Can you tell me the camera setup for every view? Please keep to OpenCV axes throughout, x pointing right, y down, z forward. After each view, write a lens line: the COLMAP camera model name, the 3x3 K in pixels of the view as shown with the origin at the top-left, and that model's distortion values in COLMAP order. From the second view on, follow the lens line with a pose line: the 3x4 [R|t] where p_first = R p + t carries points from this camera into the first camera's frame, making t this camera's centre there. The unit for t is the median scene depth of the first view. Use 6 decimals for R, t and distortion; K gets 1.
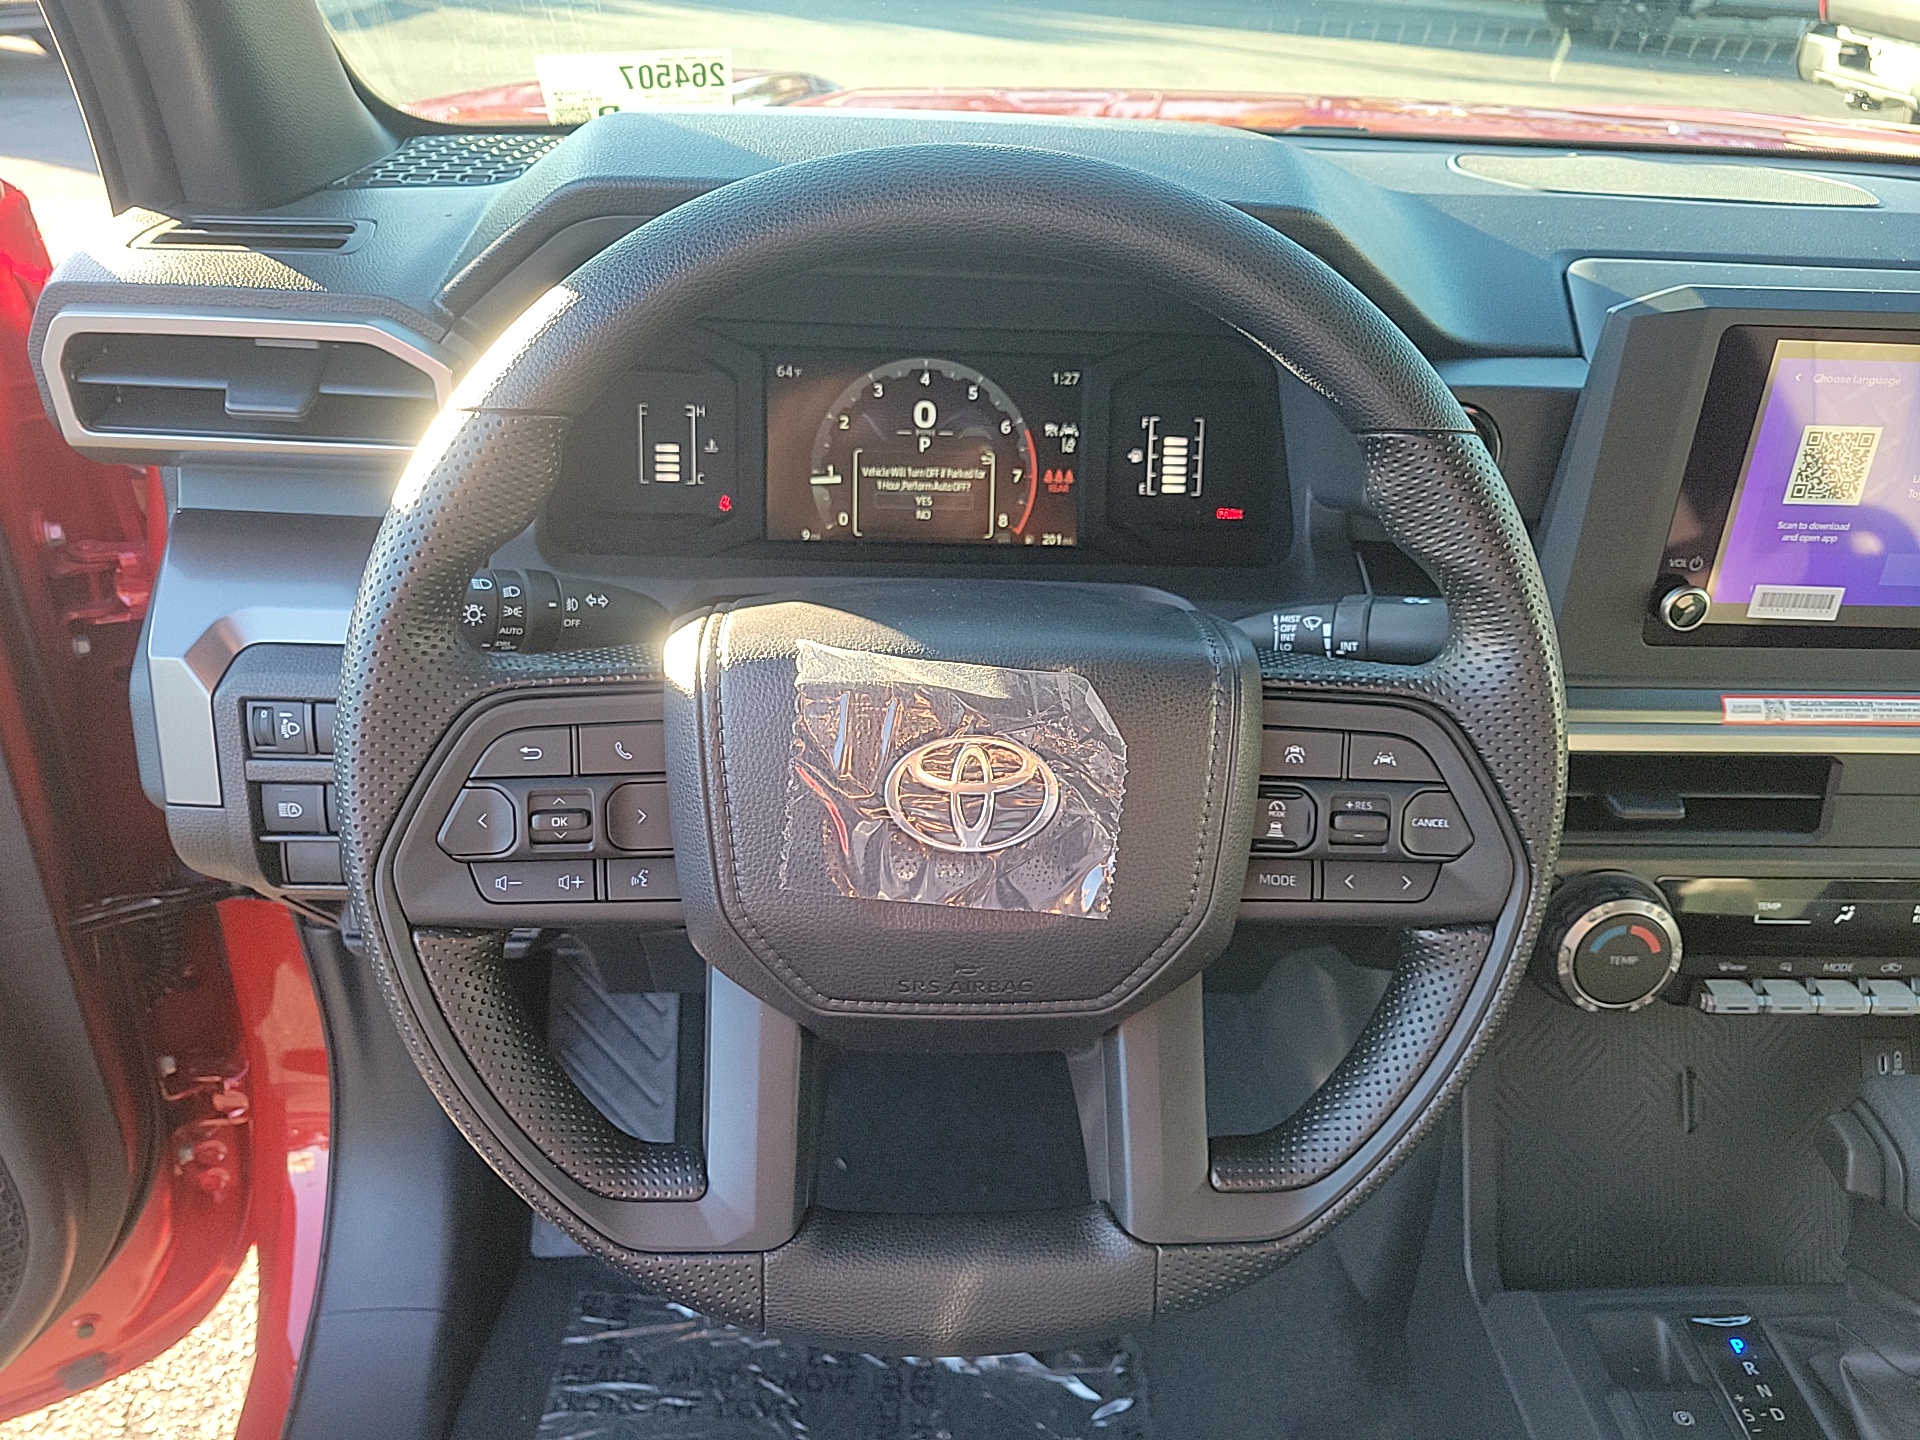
lens RADIAL K [[1469.7, 0, 966.1], [0, 1469.7, 729.4], [0, 0, 1]] dist [0.017393, -0.008675]
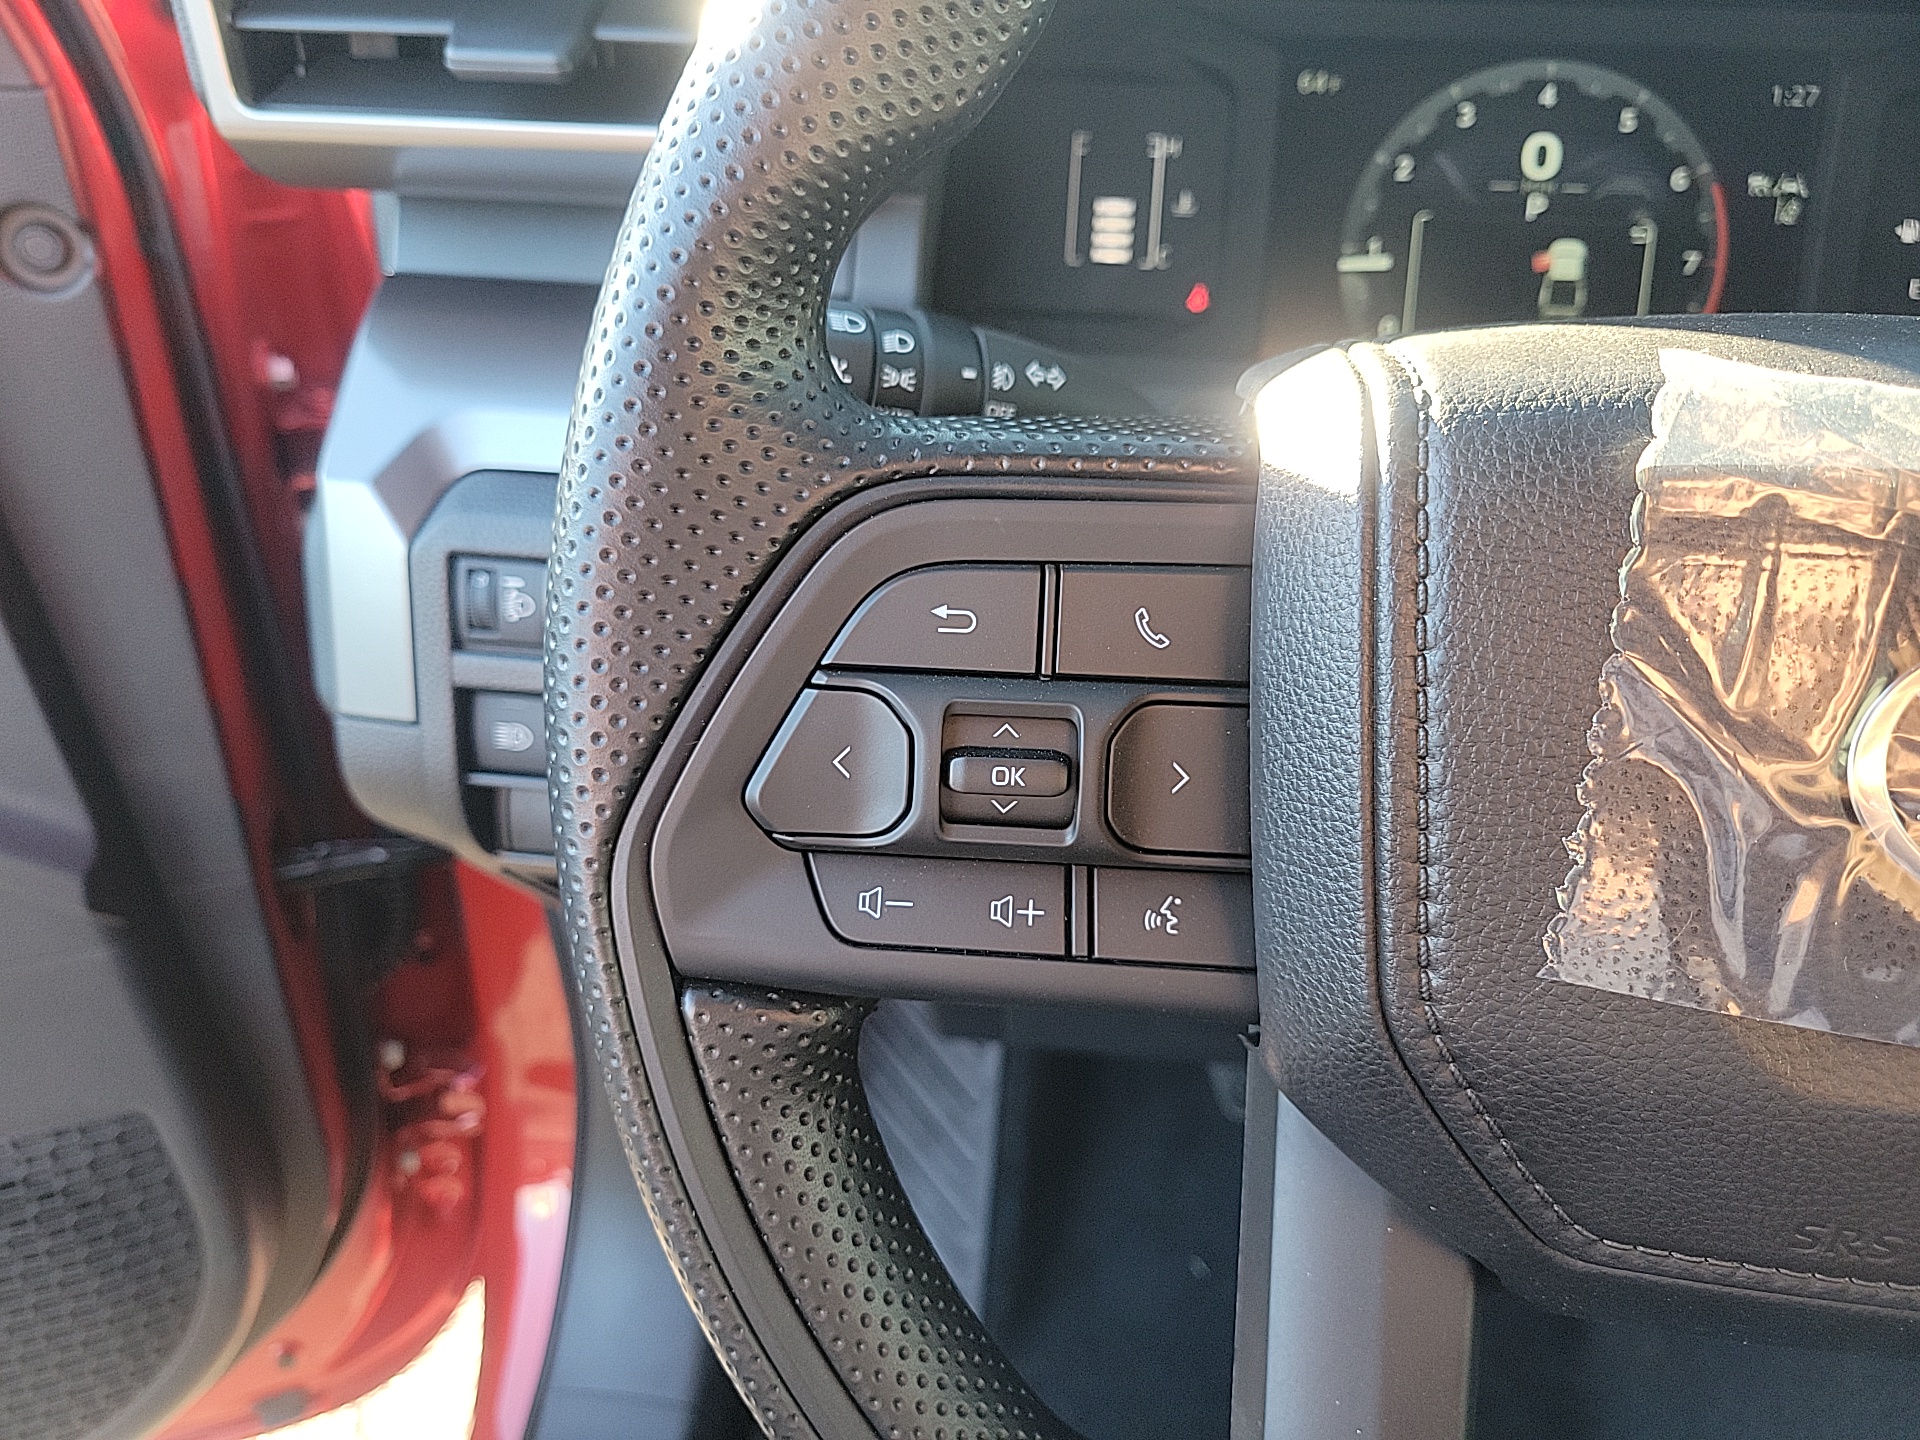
lens RADIAL K [[1503.7, 0, 964.3], [0, 1503.7, 712.4], [0, 0, 1]] dist [-0.006452, -0.000206]
pose [[0.981076, 0.061743, -0.183513, -0.154877], [-0.062902, 0.998020, -0.000493, 0.033336], [0.183119, 0.012027, 0.983017, 0.411743]]
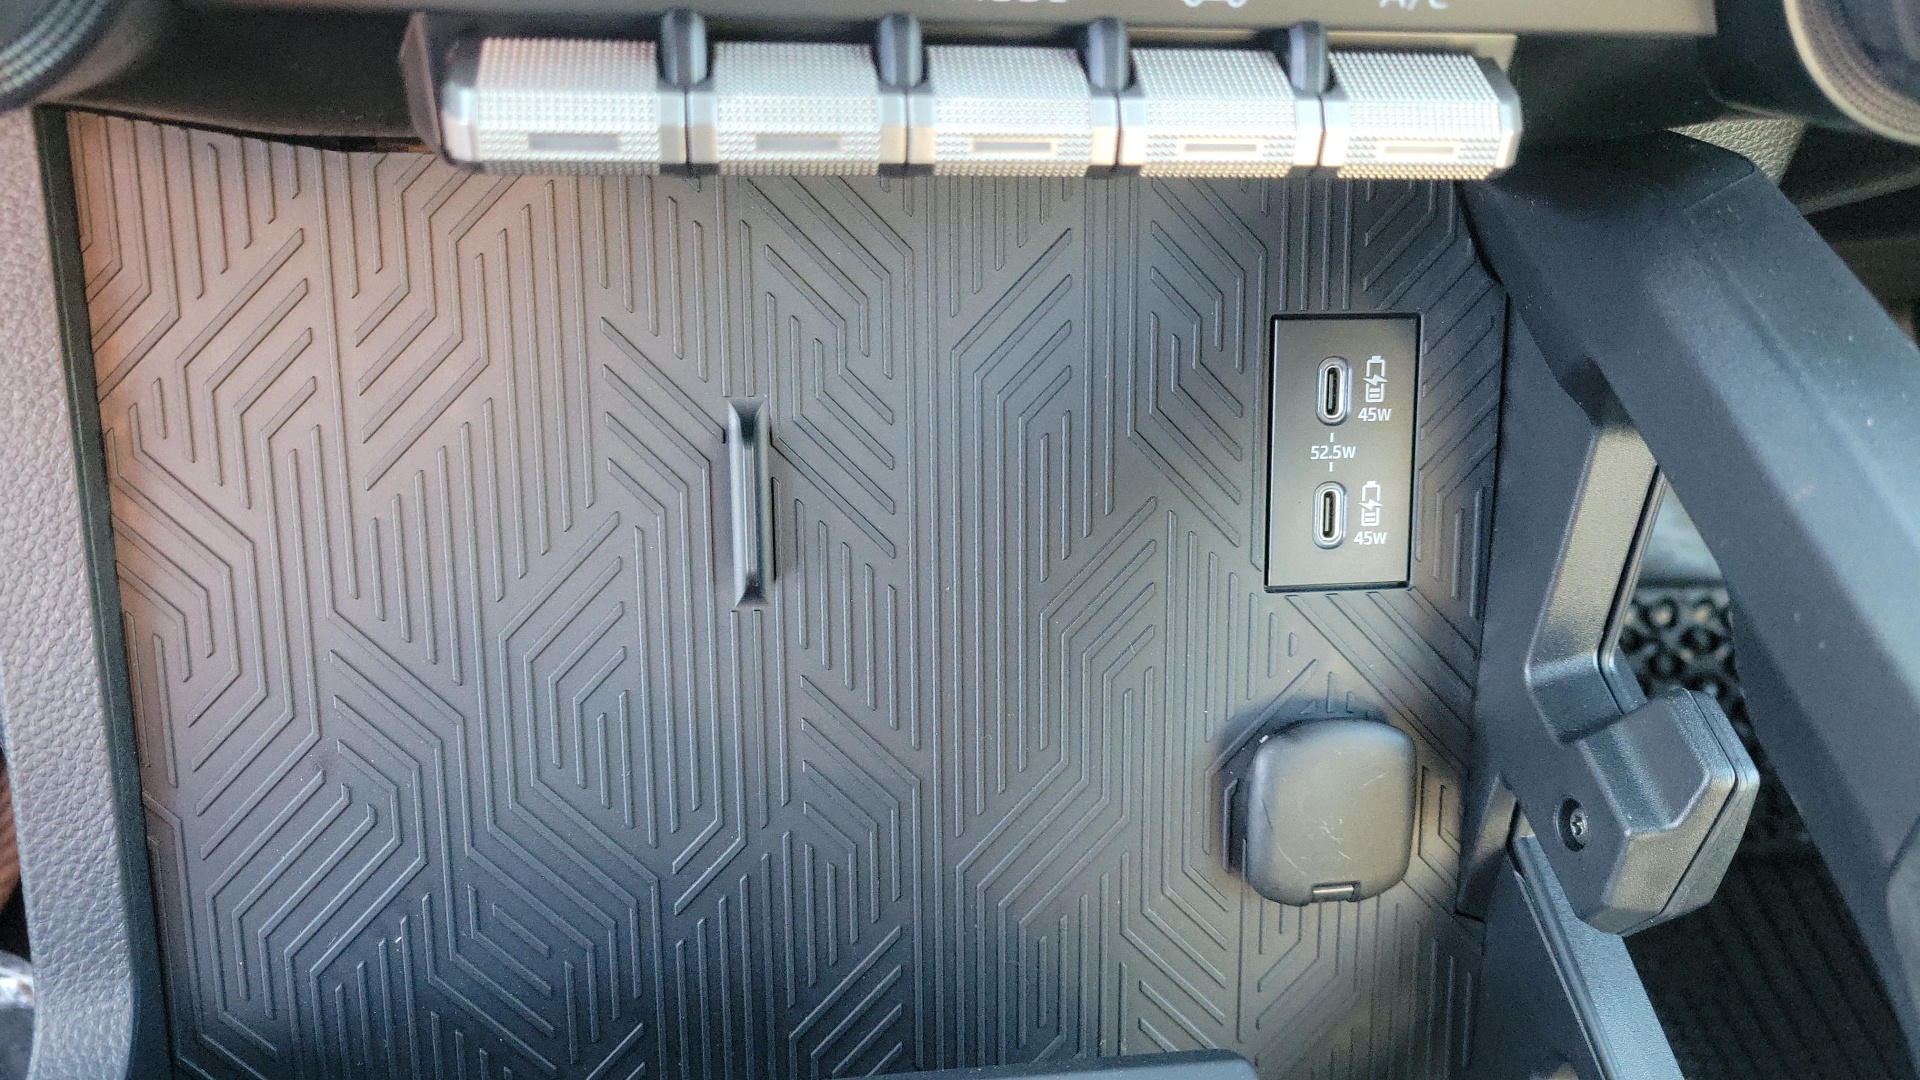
lens RADIAL K [[1457.6, 0, 975.0], [0, 1457.6, 546.7], [0, 0, 1]] dist [0.021452, -0.004893]
pose [[0.996671, -0.029551, 0.075979, 0.615531], [0.008914, 0.965906, 0.258741, 0.207259], [-0.081034, -0.257202, 0.962954, 0.800610]]
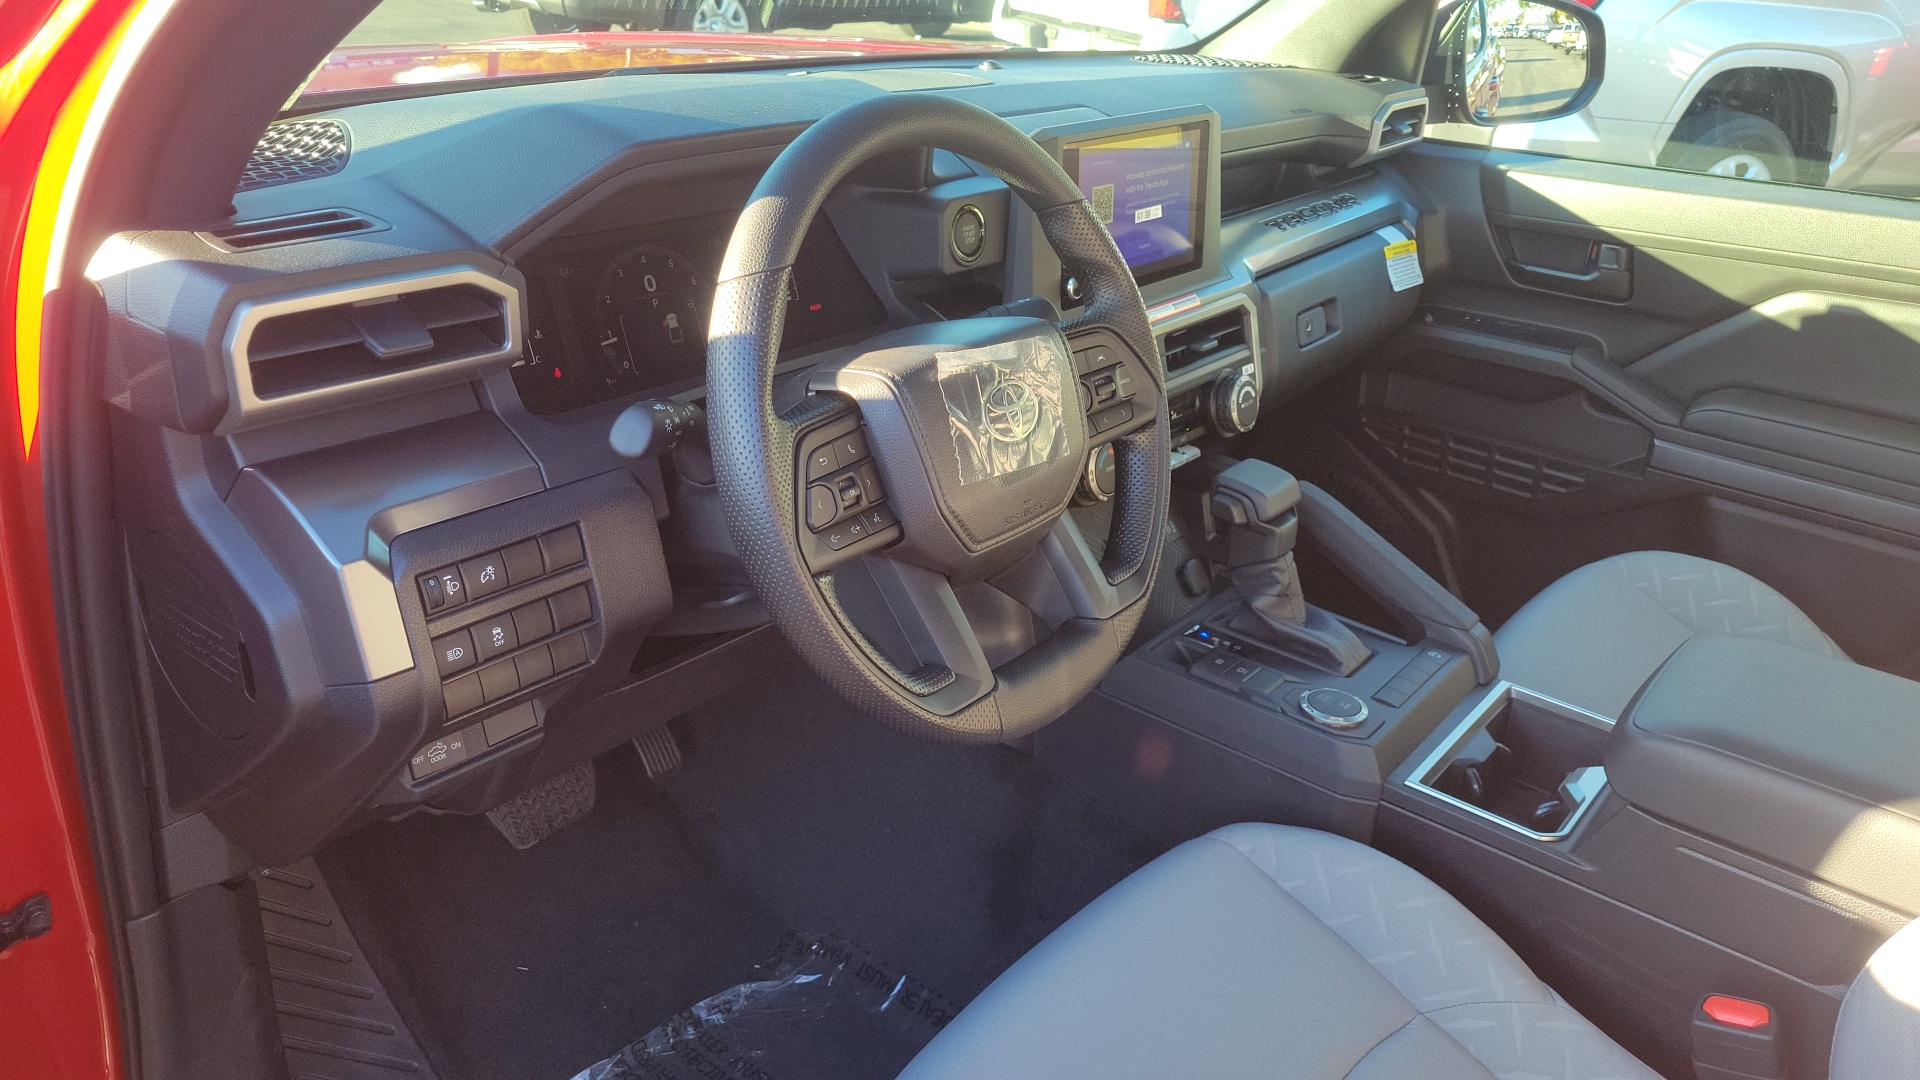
lens RADIAL K [[1457.6, 0, 975.0], [0, 1457.6, 546.7], [0, 0, 1]] dist [0.021452, -0.004893]
pose [[0.654915, -0.320322, 0.684456, -1.038243], [0.354227, 0.930180, 0.096381, 0.004735], [-0.667540, 0.179331, 0.722656, -0.251781]]
